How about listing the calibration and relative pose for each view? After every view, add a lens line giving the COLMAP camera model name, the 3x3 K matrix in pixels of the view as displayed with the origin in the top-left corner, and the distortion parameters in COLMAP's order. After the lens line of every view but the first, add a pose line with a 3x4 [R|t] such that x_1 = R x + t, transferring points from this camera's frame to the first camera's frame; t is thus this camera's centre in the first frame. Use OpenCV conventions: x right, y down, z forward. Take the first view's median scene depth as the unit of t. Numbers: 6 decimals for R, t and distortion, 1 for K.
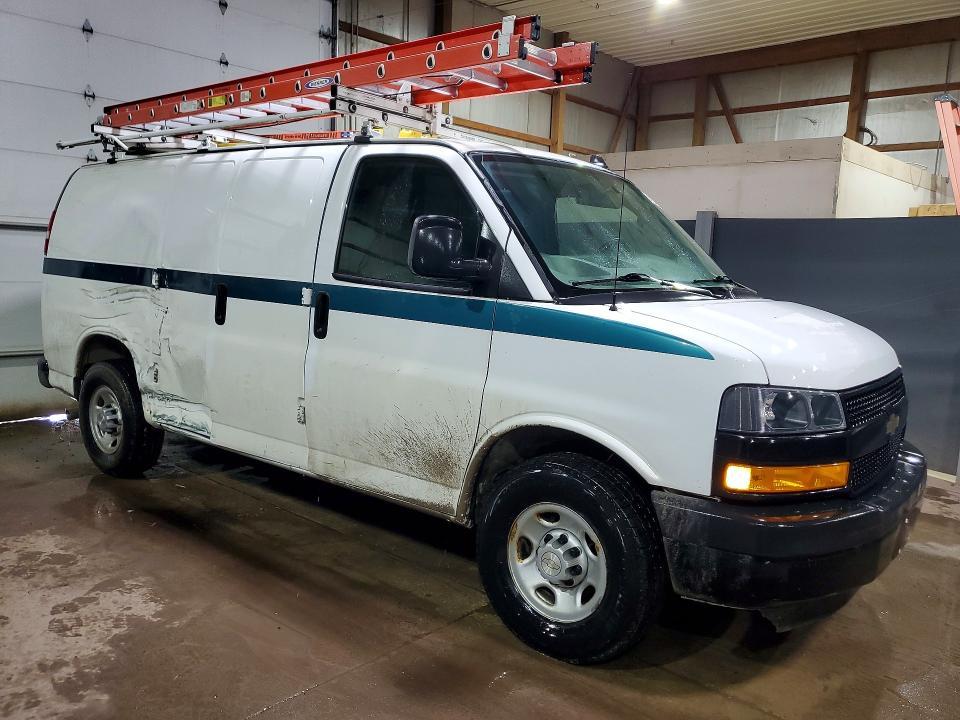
lens RADIAL K [[748.4, 0, 485.8], [0, 748.4, 358.0], [0, 0, 1]] dist [0.021798, -0.000162]
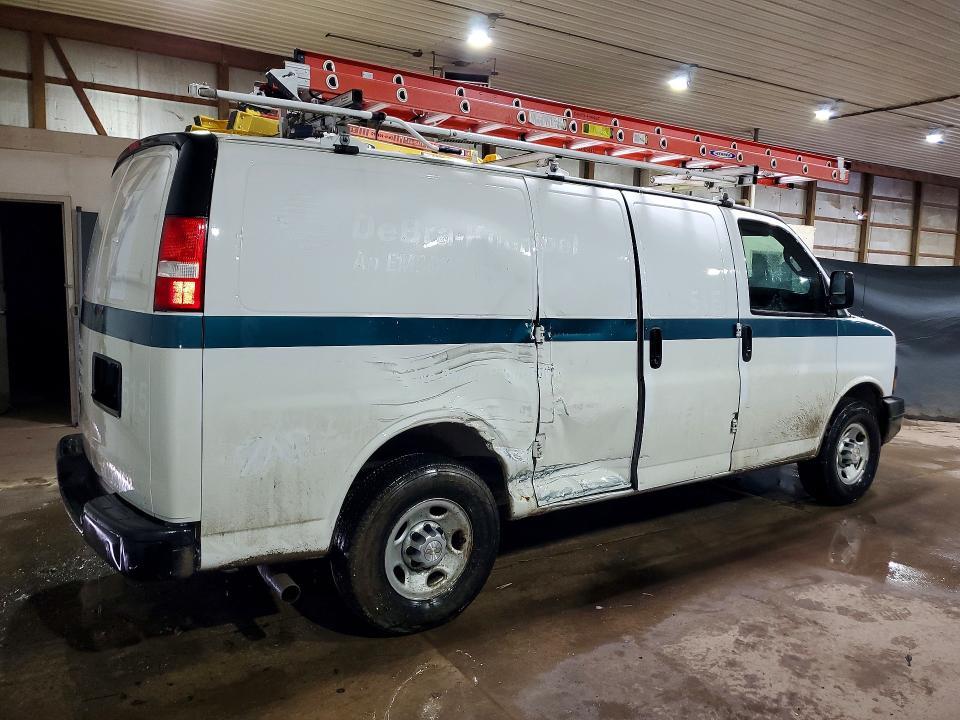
lens RADIAL K [[766.0, 0, 480.0], [0, 766.0, 360.0], [0, 0, 1]] dist [0.009801, 0.005788]
pose [[0.279037, -0.142388, 0.949665, -1.503435], [0.100505, 0.987845, 0.118581, -0.217289], [-0.955006, 0.062357, 0.289956, 1.004619]]
